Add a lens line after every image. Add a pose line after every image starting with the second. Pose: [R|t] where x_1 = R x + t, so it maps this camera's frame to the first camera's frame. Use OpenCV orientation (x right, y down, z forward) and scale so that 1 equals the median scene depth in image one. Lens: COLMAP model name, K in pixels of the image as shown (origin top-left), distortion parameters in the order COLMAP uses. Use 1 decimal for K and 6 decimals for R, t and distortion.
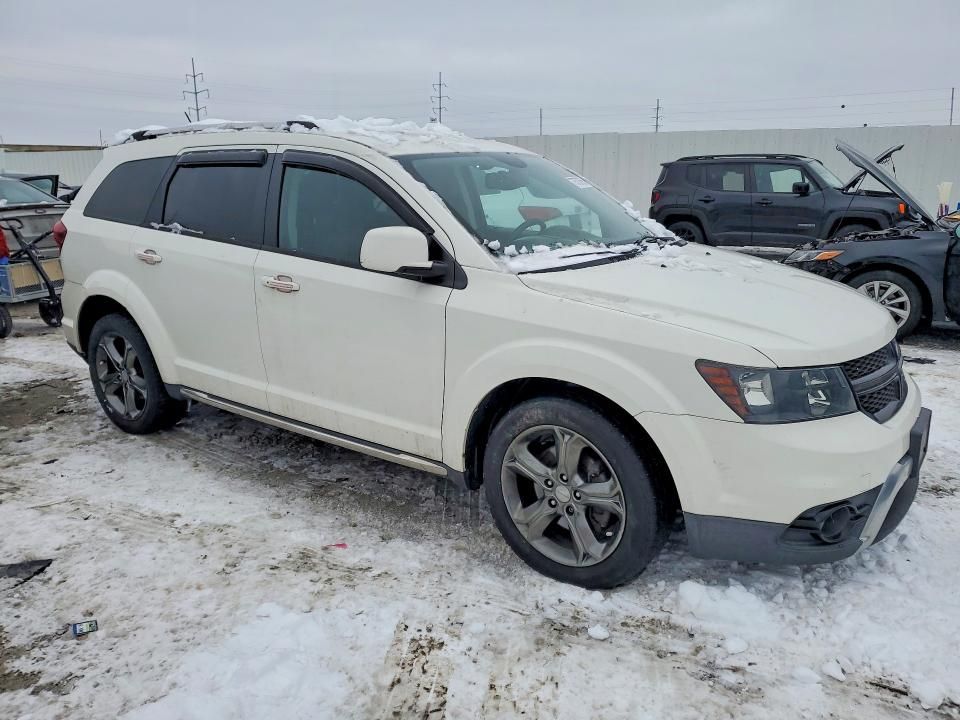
lens RADIAL K [[737.8, 0, 486.9], [0, 737.8, 362.8], [0, 0, 1]] dist [0.012914, -0.002258]
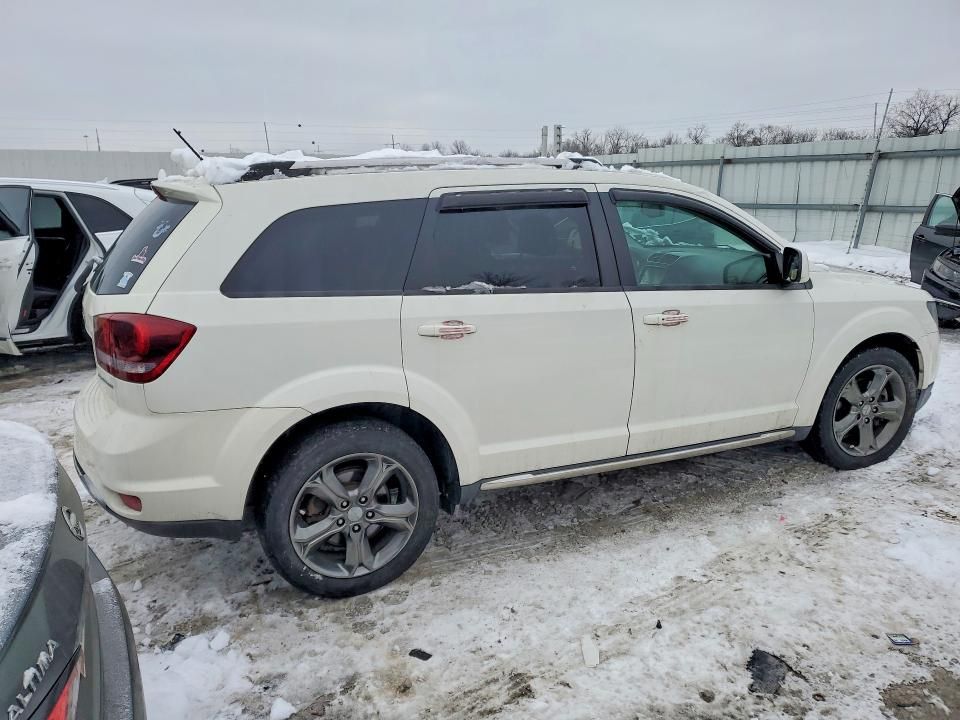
lens RADIAL K [[737.8, 0, 487.1], [0, 737.8, 360.5], [0, 0, 1]] dist [0.012914, -0.002258]
pose [[0.519189, -0.222351, 0.825229, -1.221523], [0.228394, 0.966545, 0.116734, -0.219994], [-0.823577, 0.127870, 0.552604, 0.623802]]
